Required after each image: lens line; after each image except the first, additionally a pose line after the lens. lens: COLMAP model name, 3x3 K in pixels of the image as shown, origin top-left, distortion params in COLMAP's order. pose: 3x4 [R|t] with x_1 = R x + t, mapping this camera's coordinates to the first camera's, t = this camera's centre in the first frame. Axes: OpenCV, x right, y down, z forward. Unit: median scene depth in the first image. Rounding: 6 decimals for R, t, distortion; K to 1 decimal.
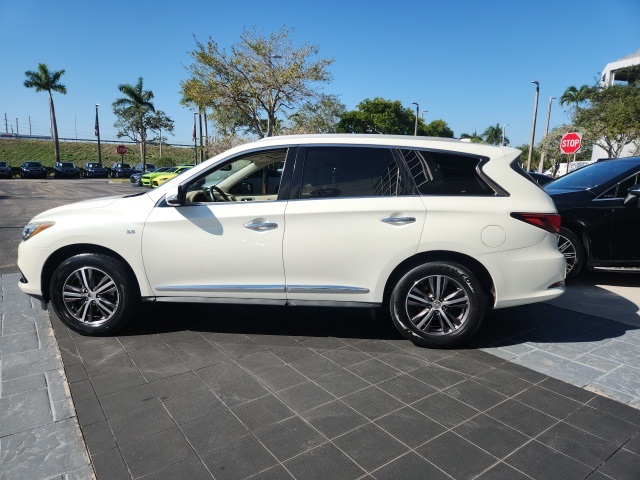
lens RADIAL K [[428.7, 0, 316.8], [0, 428.7, 241.0], [0, 0, 1]] dist [0.061807, -0.050948]
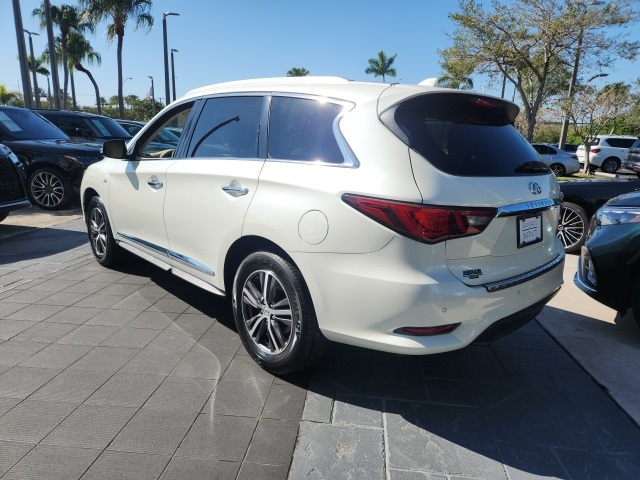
lens RADIAL K [[428.7, 0, 324.7], [0, 428.7, 241.3], [0, 0, 1]] dist [0.061807, -0.050948]
pose [[0.757880, 0.161908, -0.631983, 0.714402], [-0.130752, 0.986756, 0.095998, -0.046570], [0.639157, 0.009878, 0.769013, 0.451862]]
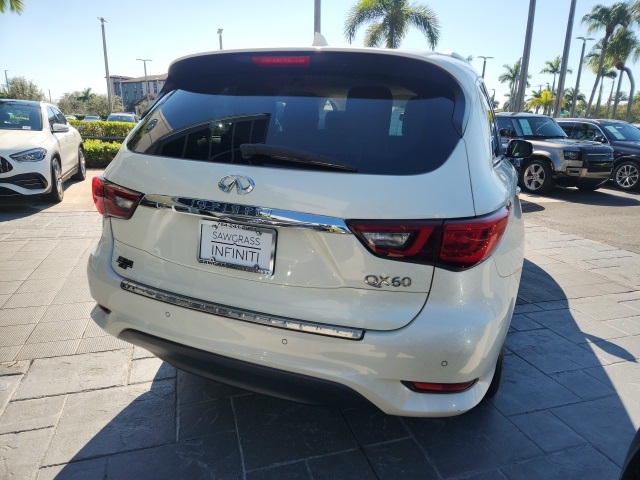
lens RADIAL K [[433.4, 0, 325.4], [0, 433.4, 237.1], [0, 0, 1]] dist [0.032491, -0.020201]
pose [[-0.278534, 0.219160, -0.935087, 0.893632], [-0.190060, 0.941785, 0.277343, -0.175330], [0.941433, 0.254972, -0.220666, 1.254216]]
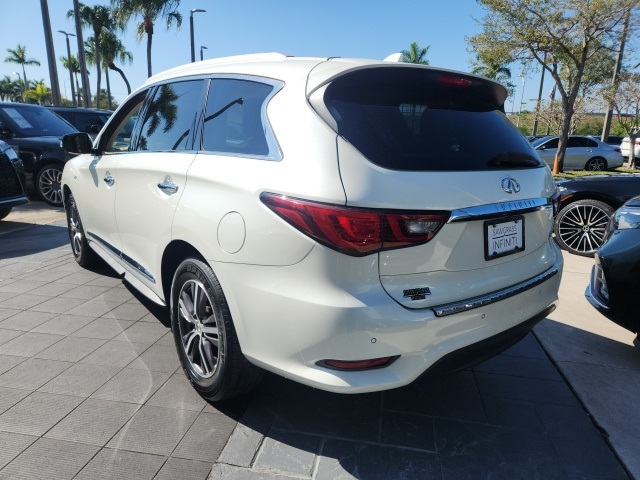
lens RADIAL K [[428.7, 0, 320.6], [0, 428.7, 242.8], [0, 0, 1]] dist [0.061807, -0.050948]
pose [[0.700795, 0.177615, -0.690897, 0.738505], [-0.131390, 0.984076, 0.119712, -0.066462], [0.701158, 0.006883, 0.712972, 0.605208]]
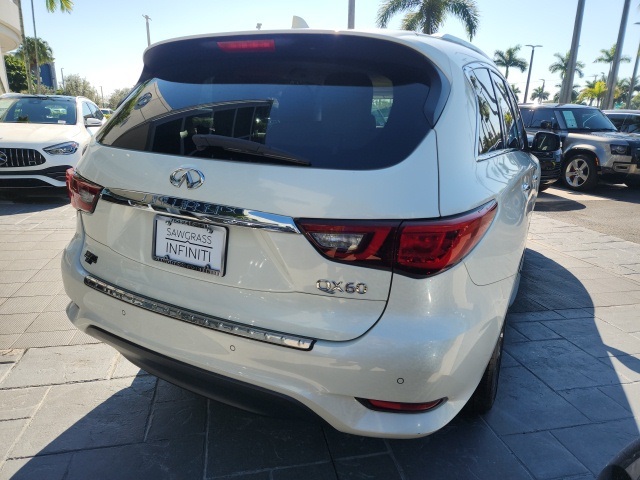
lens RADIAL K [[435.3, 0, 321.5], [0, 435.3, 239.5], [0, 0, 1]] dist [0.019447, -0.012368]
pose [[-0.370510, 0.228848, -0.900195, 0.841683], [-0.181982, 0.932503, 0.311963, -0.183190], [0.910827, 0.279404, -0.303856, 1.308343]]
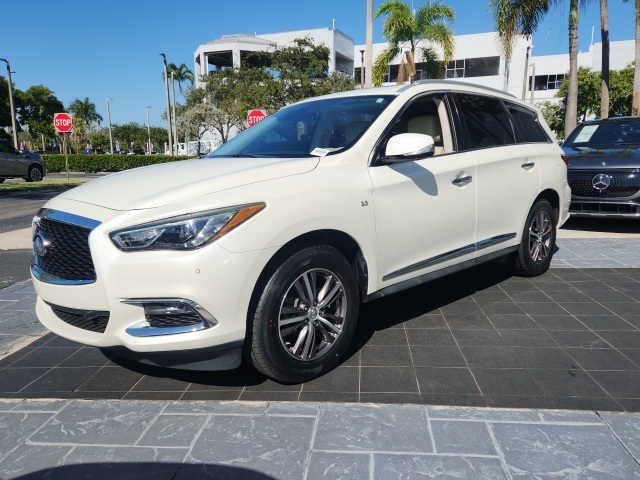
lens RADIAL K [[489.5, 0, 322.8], [0, 489.5, 237.5], [0, 0, 1]] dist [0.077290, -0.071379]
pose [[0.642456, -0.151532, 0.751192, -0.994235], [0.147210, 0.986402, 0.073078, -0.032014], [-0.752051, 0.063634, 0.656027, 0.502357]]
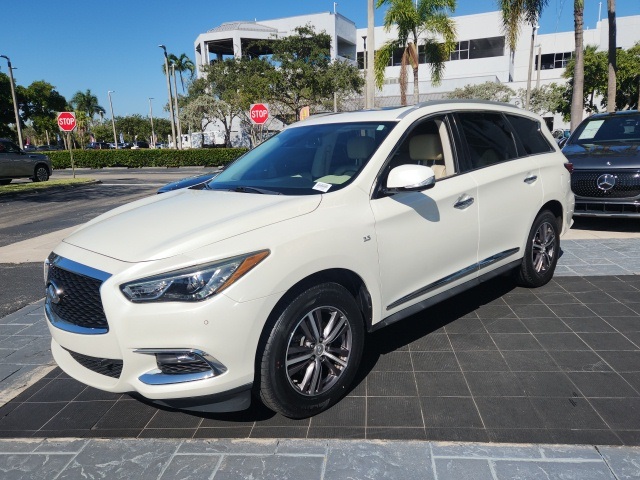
lens RADIAL K [[489.5, 0, 323.2], [0, 489.5, 240.9], [0, 0, 1]] dist [0.077290, -0.071379]
pose [[0.647340, -0.194855, 0.736873, -0.989991], [0.172052, 0.979174, 0.107781, -0.107581], [-0.742529, 0.057010, 0.667384, 0.484681]]
